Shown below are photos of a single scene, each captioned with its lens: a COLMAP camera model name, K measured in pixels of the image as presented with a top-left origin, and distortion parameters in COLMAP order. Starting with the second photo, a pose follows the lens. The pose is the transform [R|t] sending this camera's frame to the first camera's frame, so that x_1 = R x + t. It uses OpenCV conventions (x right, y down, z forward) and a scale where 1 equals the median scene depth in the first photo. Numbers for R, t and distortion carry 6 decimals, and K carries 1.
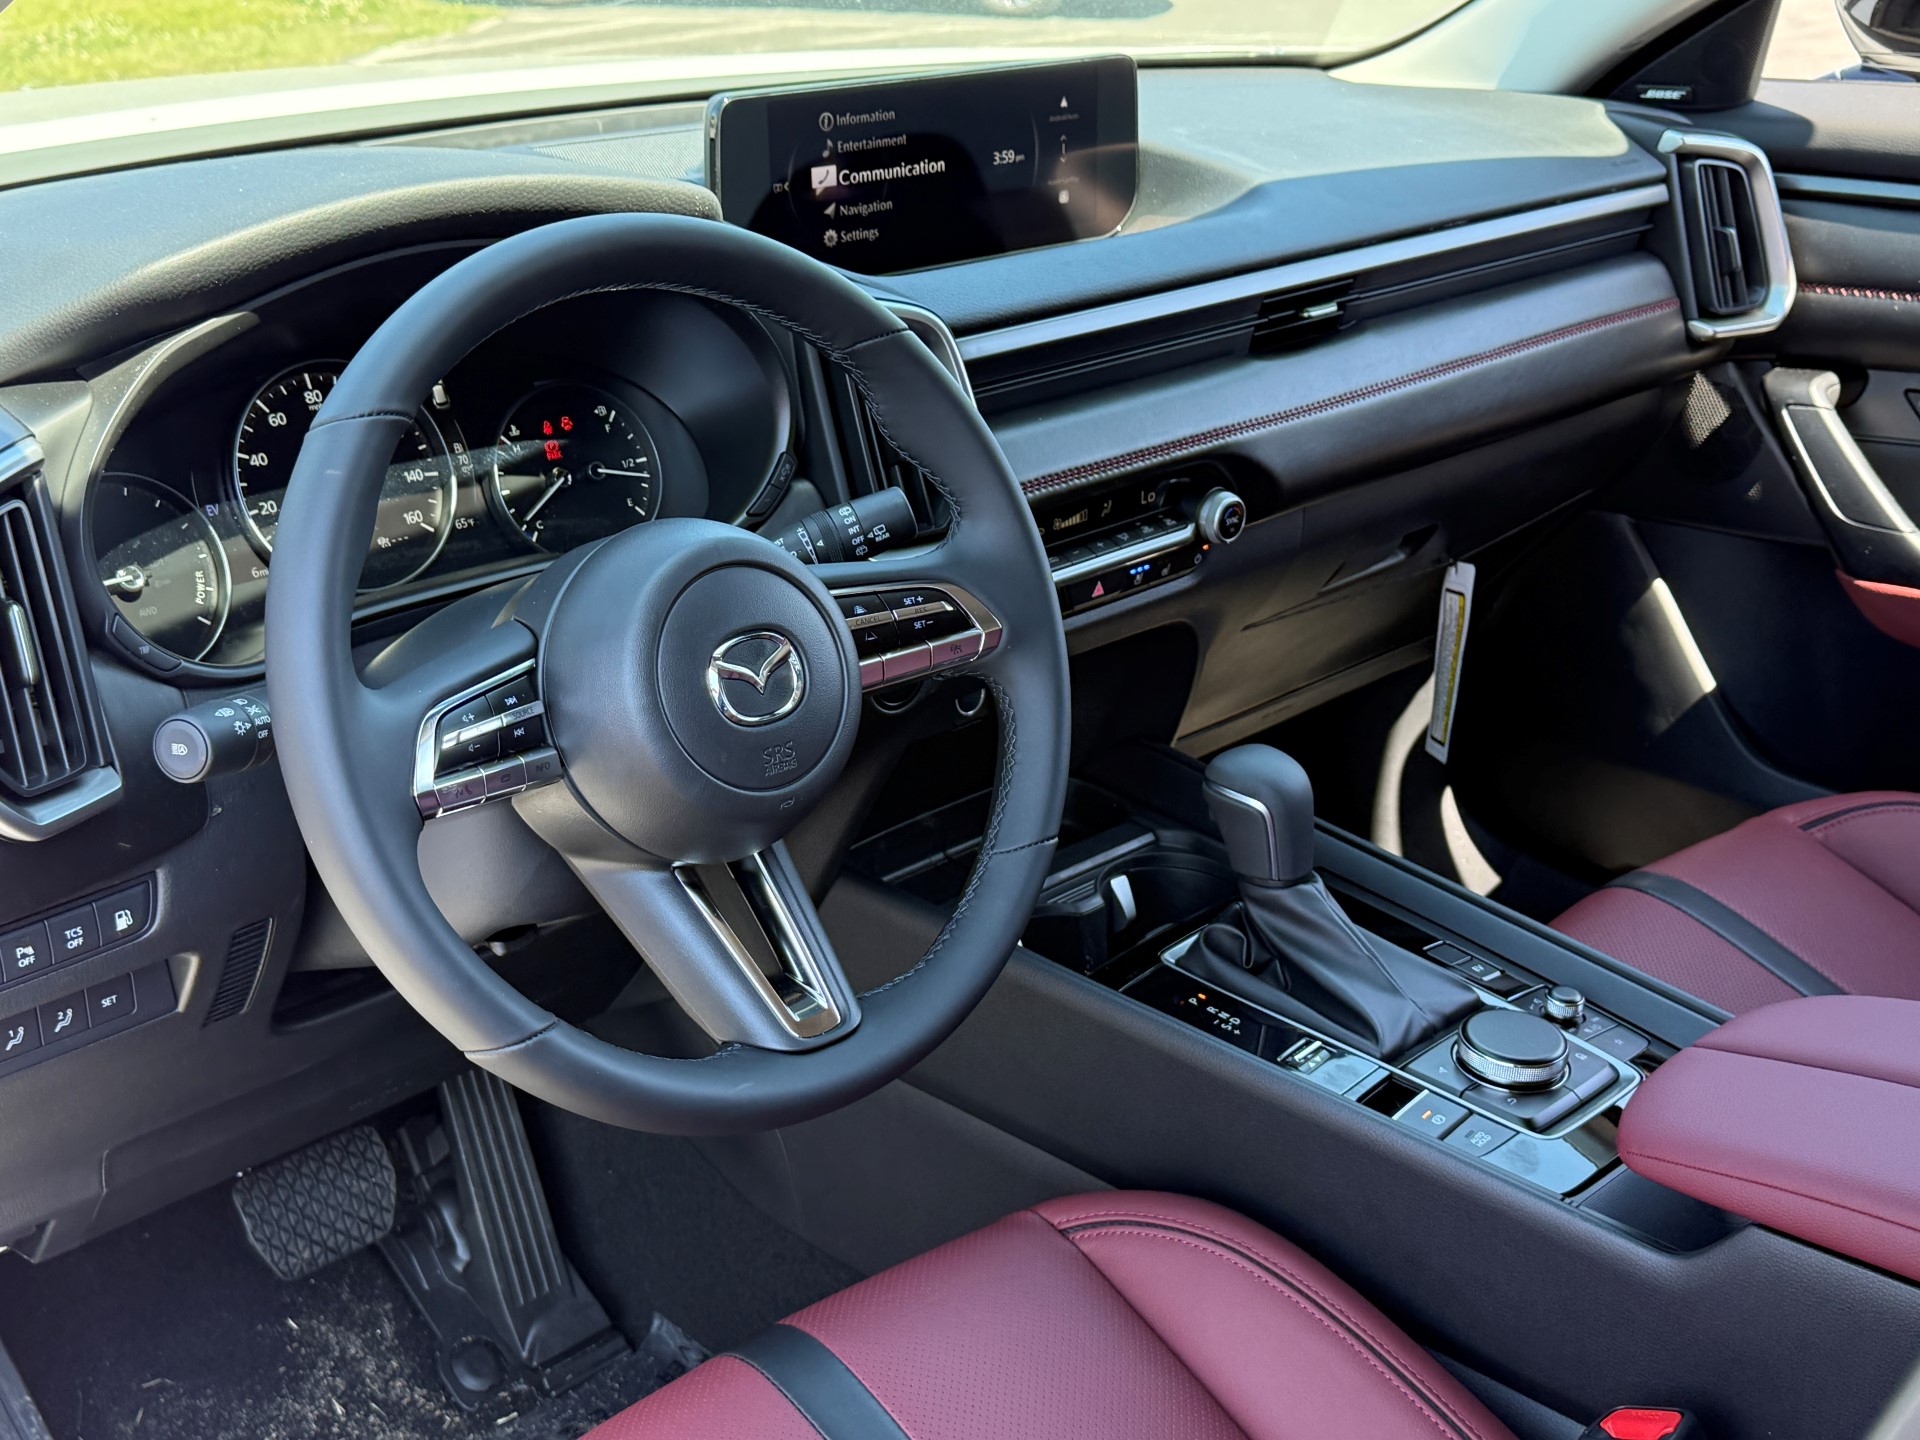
lens RADIAL K [[2328.6, 0, 965.4], [0, 2328.6, 718.0], [0, 0, 1]] dist [0.102317, 0.000000]
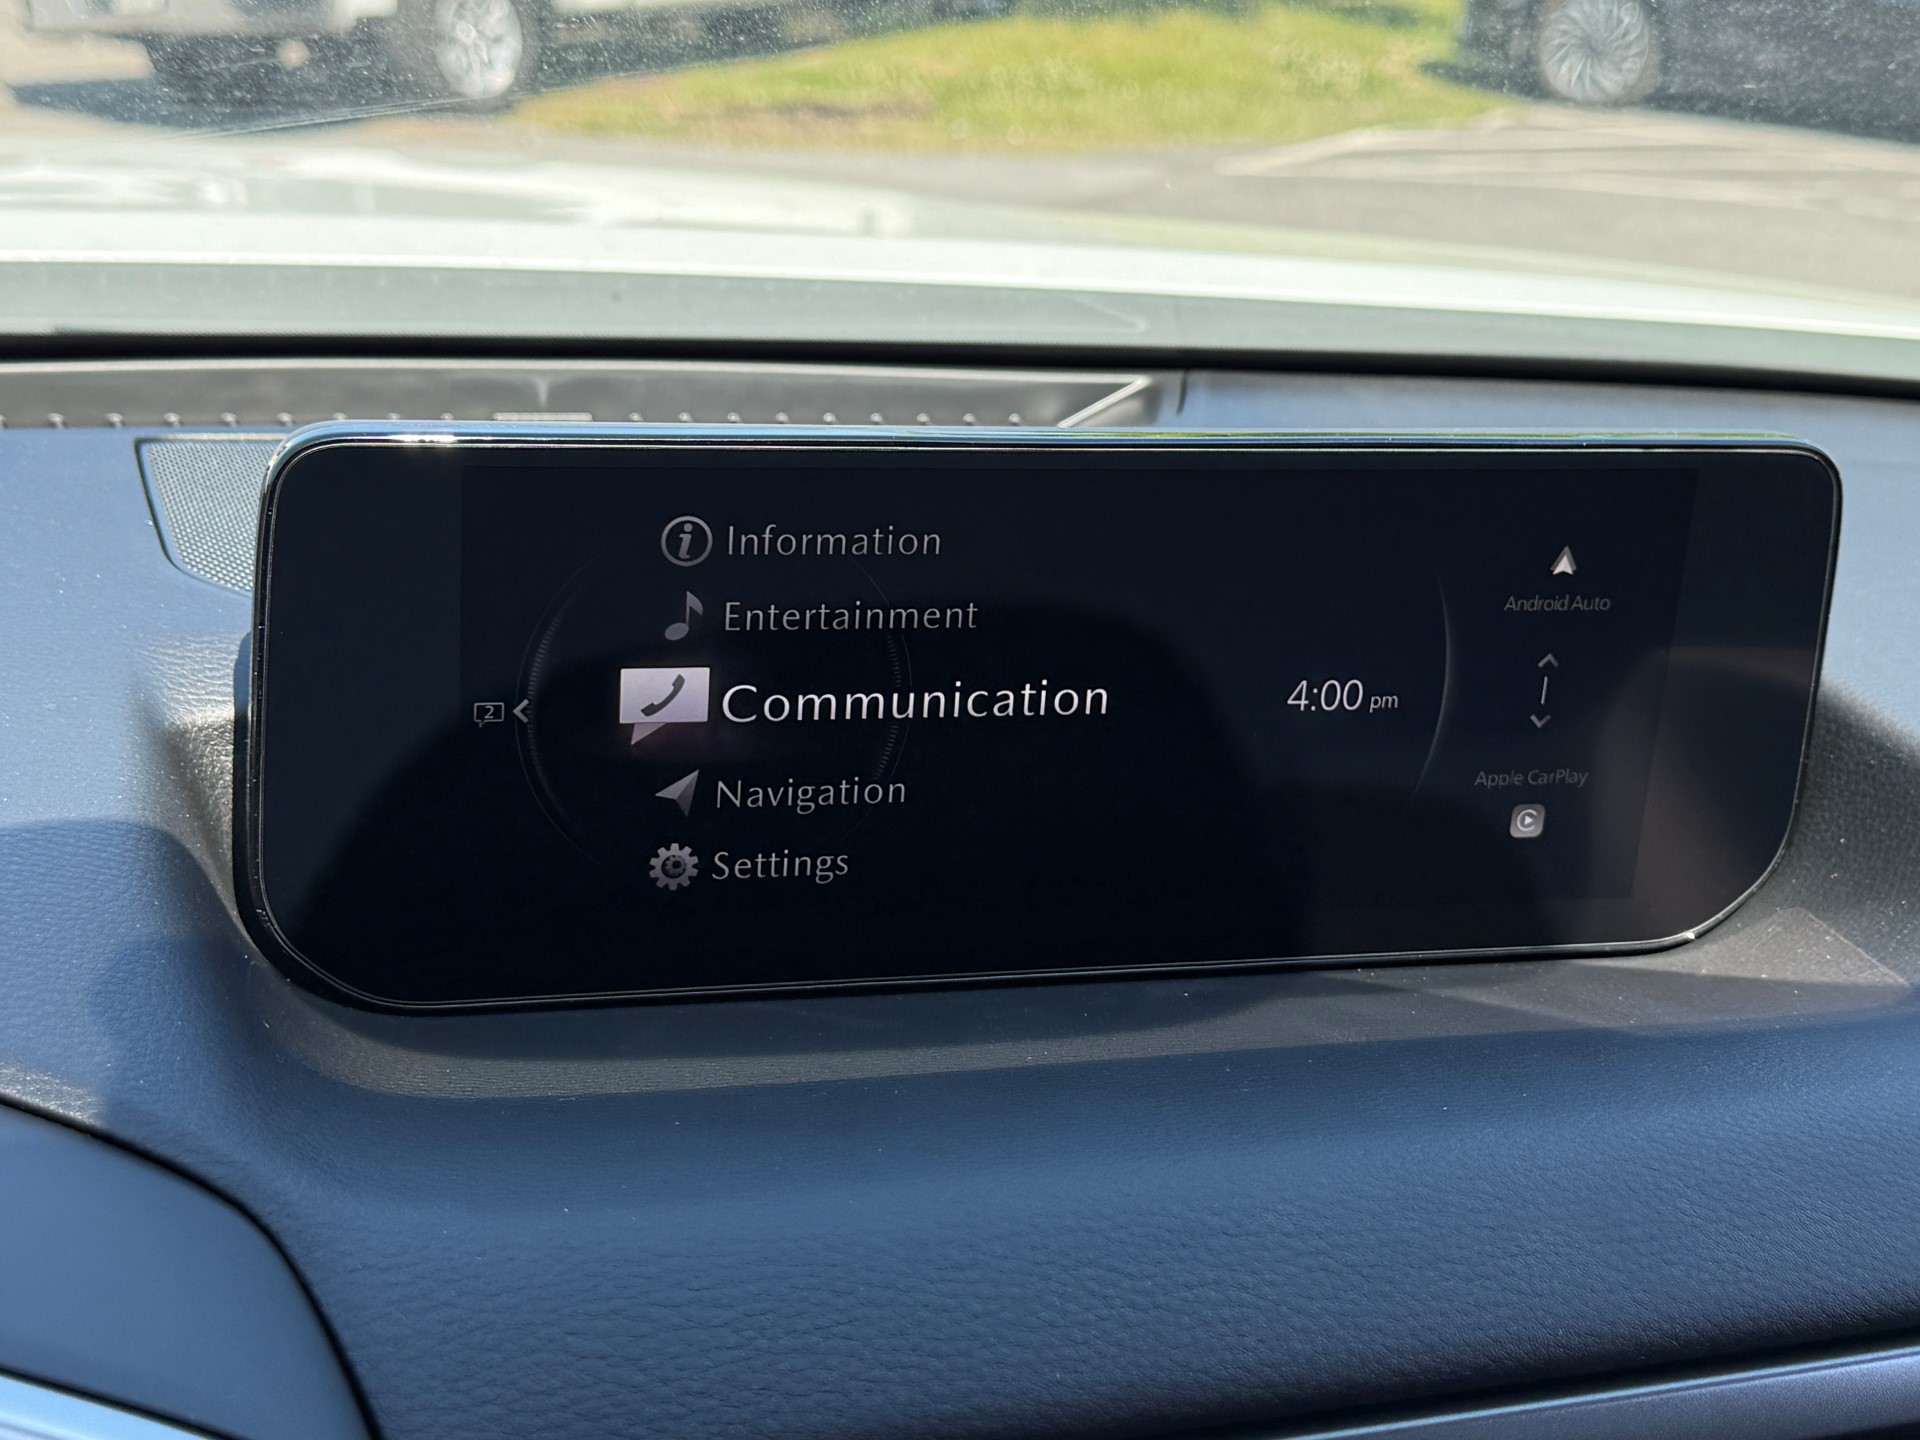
lens RADIAL K [[2717.7, 0, 948.1], [0, 2717.7, 709.1], [0, 0, 1]] dist [0.092937, 0.000000]
pose [[0.904843, 0.200729, -0.375456, 0.119120], [-0.225826, 0.973883, -0.023571, -0.227158], [0.360919, 0.106116, 0.926540, 0.653593]]
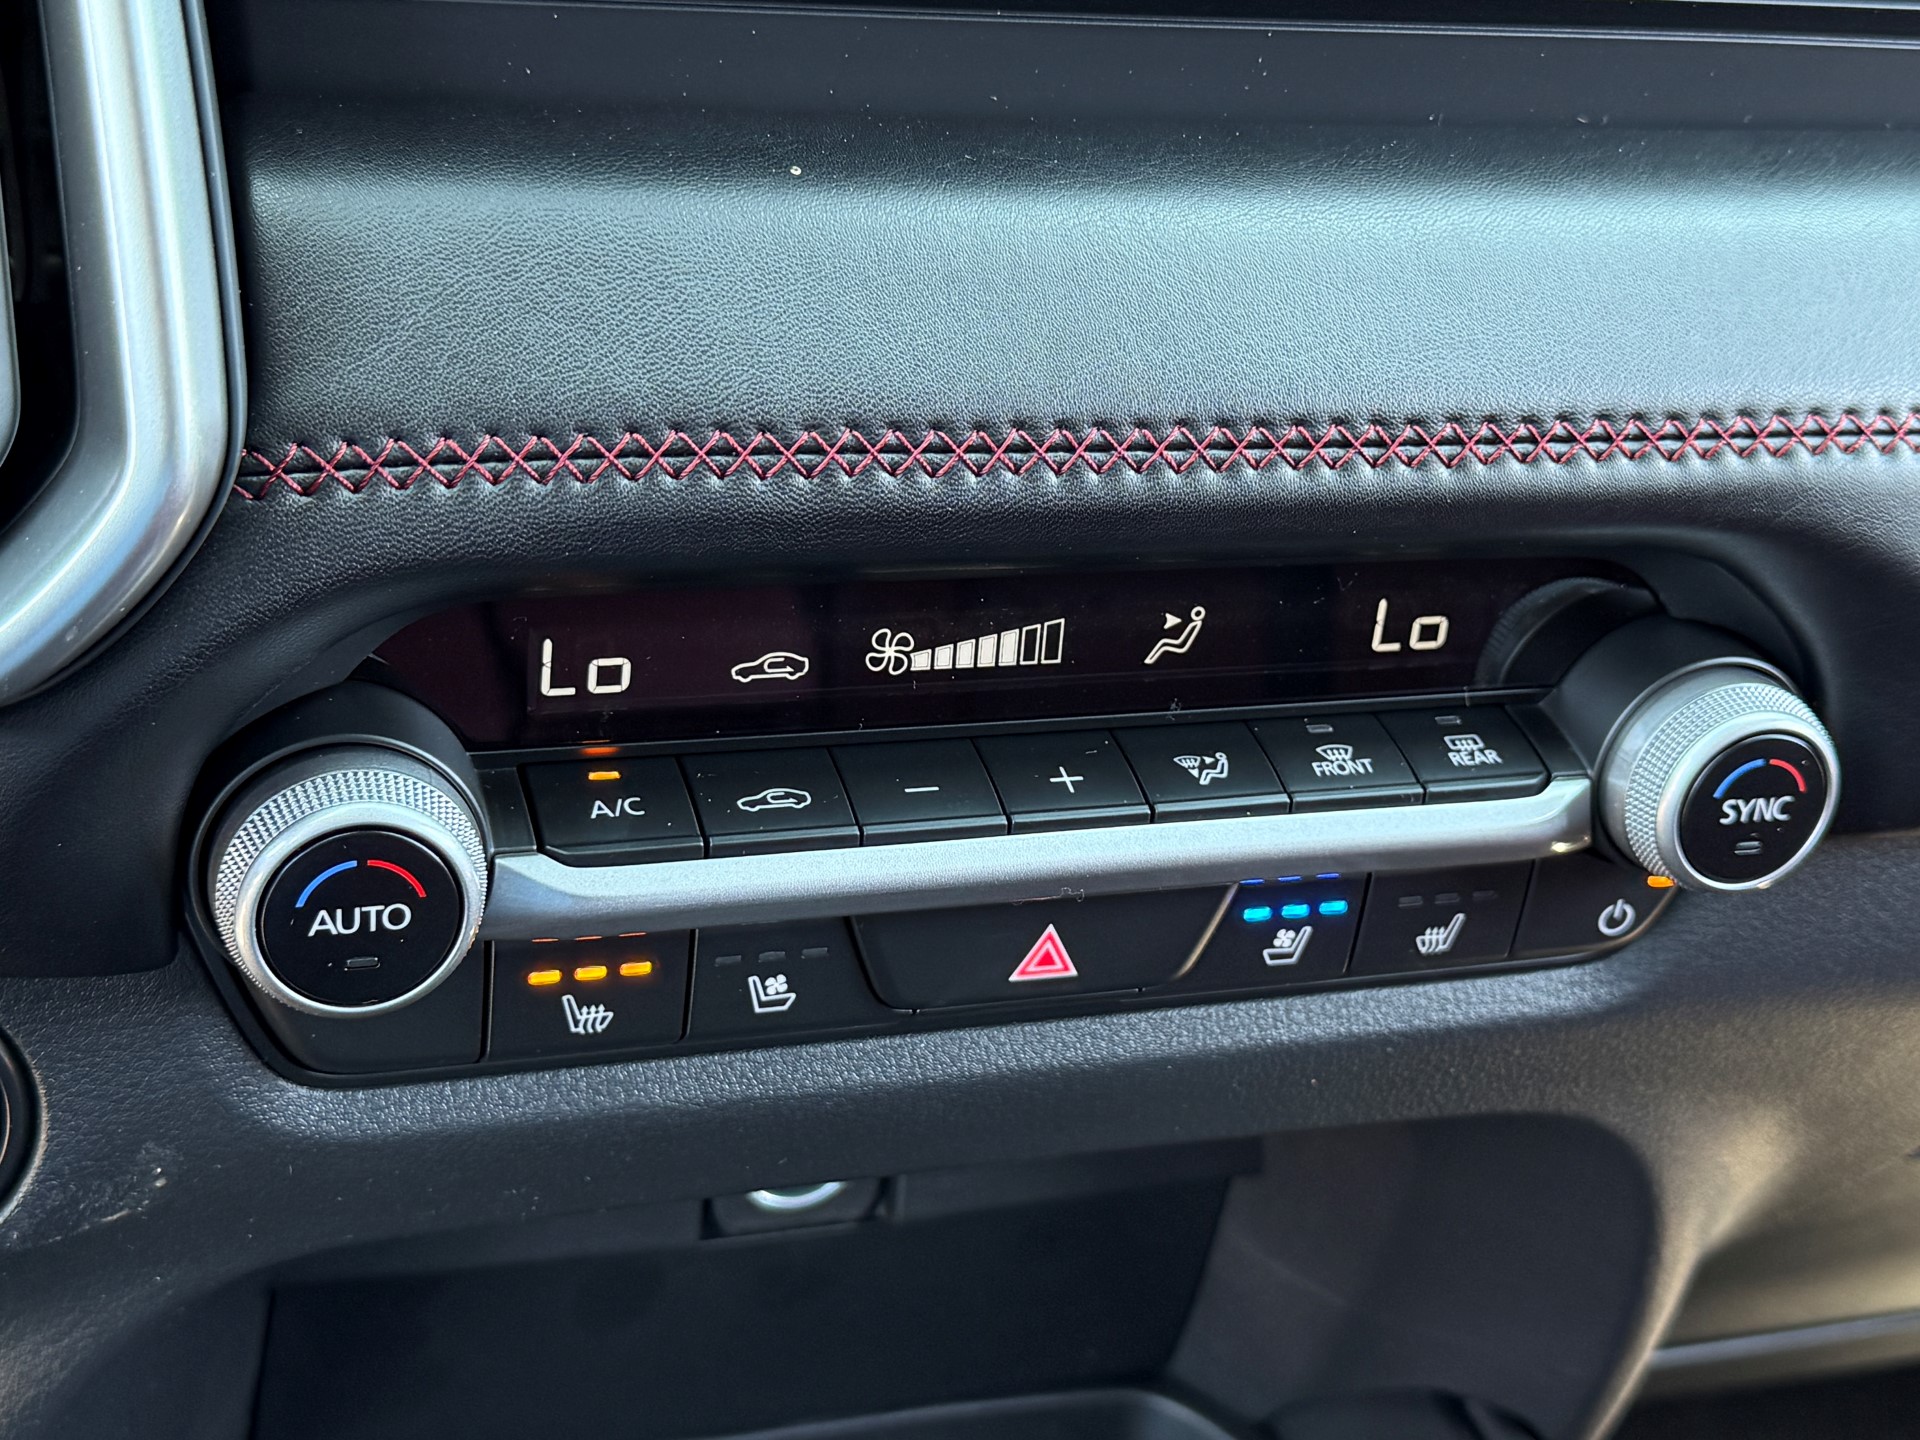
lens RADIAL K [[2717.7, 0, 918.1], [0, 2717.7, 690.7], [0, 0, 1]] dist [0.092937, 0.000000]
pose [[0.894796, 0.237527, -0.378050, 0.140500], [-0.240243, 0.969858, 0.040733, -0.087415], [0.376329, 0.054376, 0.924889, 0.717128]]
